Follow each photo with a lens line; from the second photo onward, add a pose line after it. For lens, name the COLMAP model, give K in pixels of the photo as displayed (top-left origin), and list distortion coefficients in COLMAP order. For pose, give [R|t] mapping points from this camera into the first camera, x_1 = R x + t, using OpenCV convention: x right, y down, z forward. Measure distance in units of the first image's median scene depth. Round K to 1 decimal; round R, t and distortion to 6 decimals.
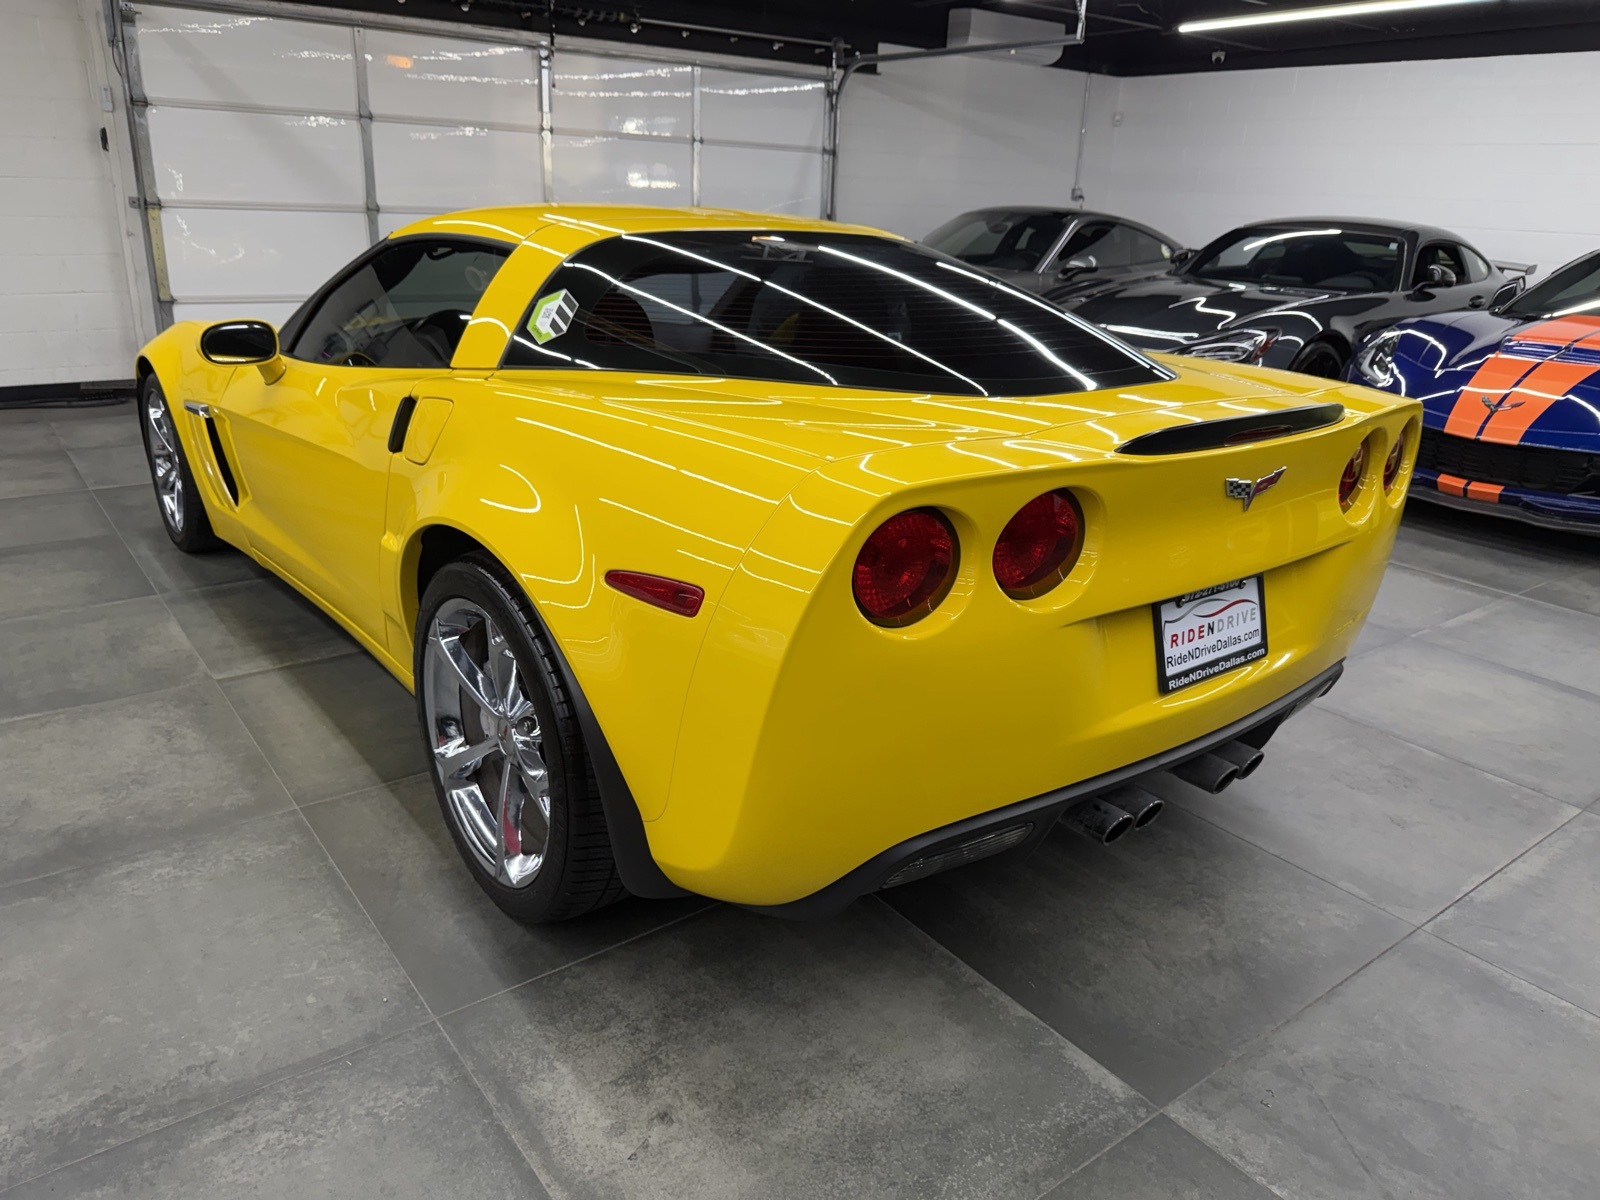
lens RADIAL K [[1142.7, 0, 808.9], [0, 1142.7, 594.8], [0, 0, 1]] dist [0.023547, -0.032682]
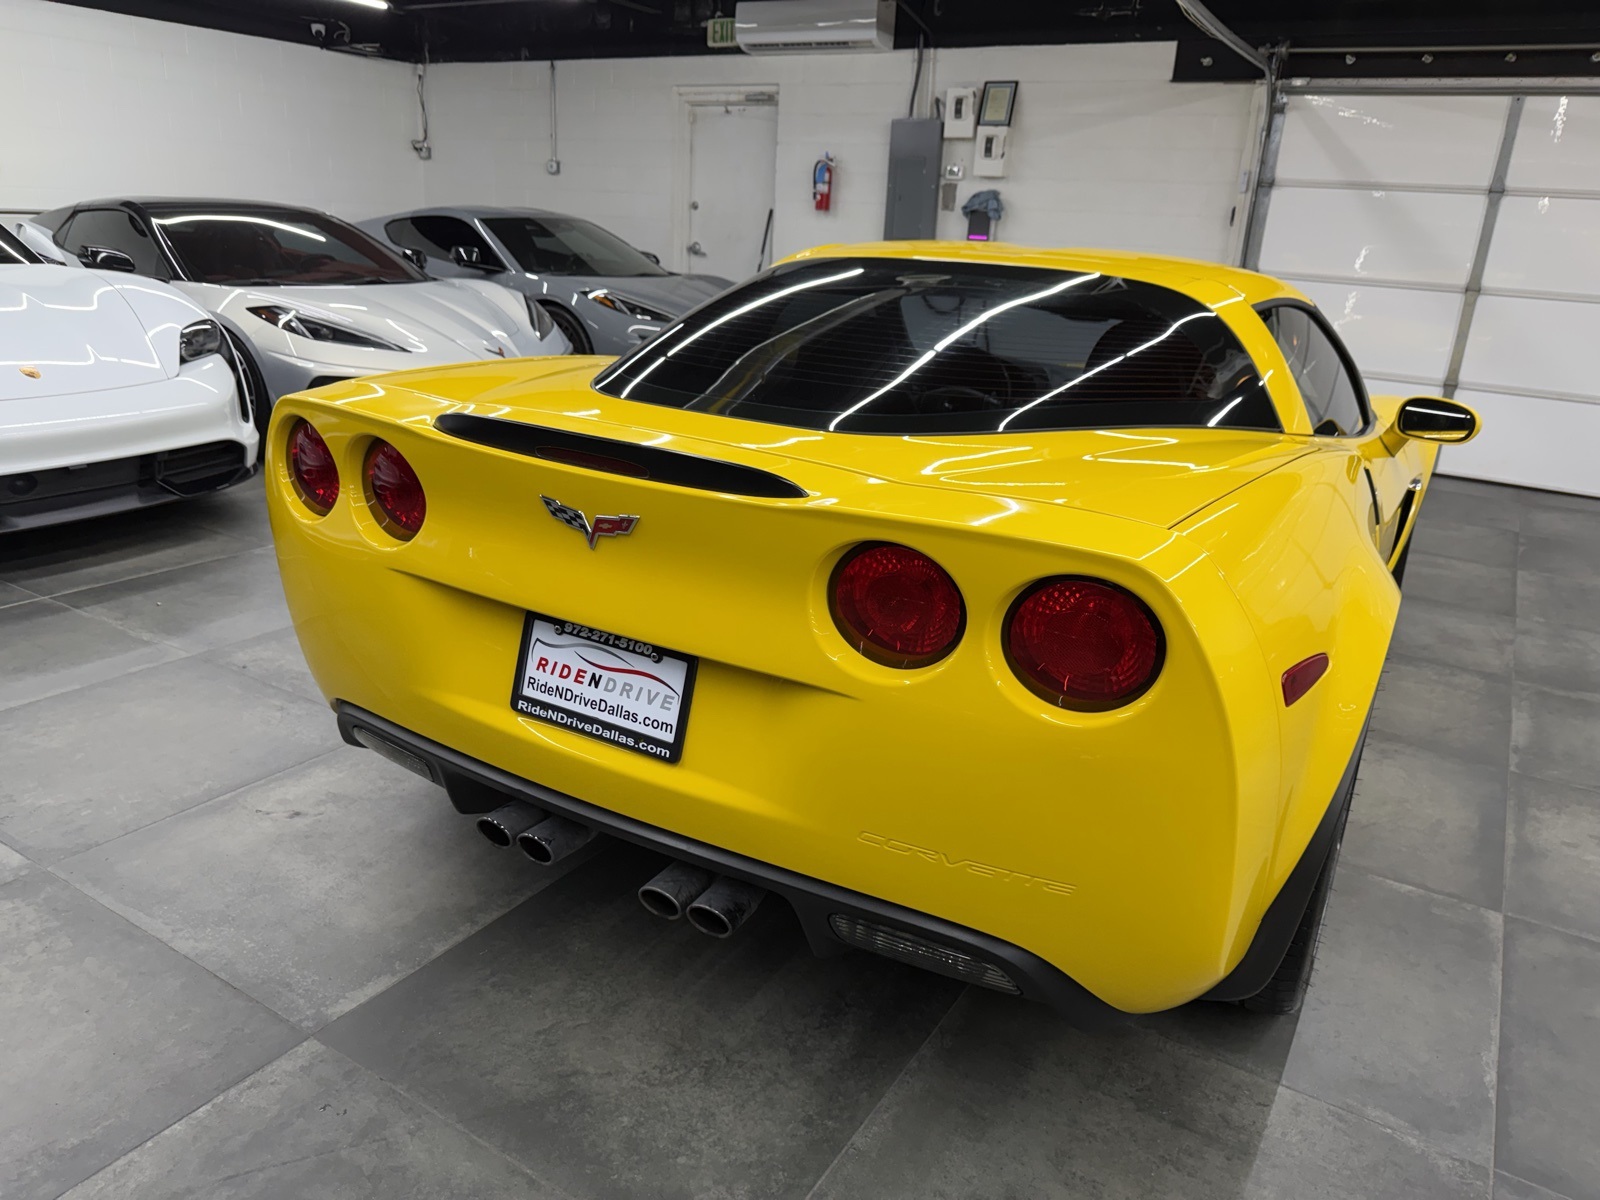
lens RADIAL K [[1142.7, 0, 794.2], [0, 1142.7, 608.6], [0, 0, 1]] dist [0.023547, -0.032682]
pose [[0.358021, 0.287088, -0.888483, 0.933097], [-0.349845, 0.923486, 0.157425, -0.168865], [0.865696, 0.254470, 0.431064, 0.600908]]
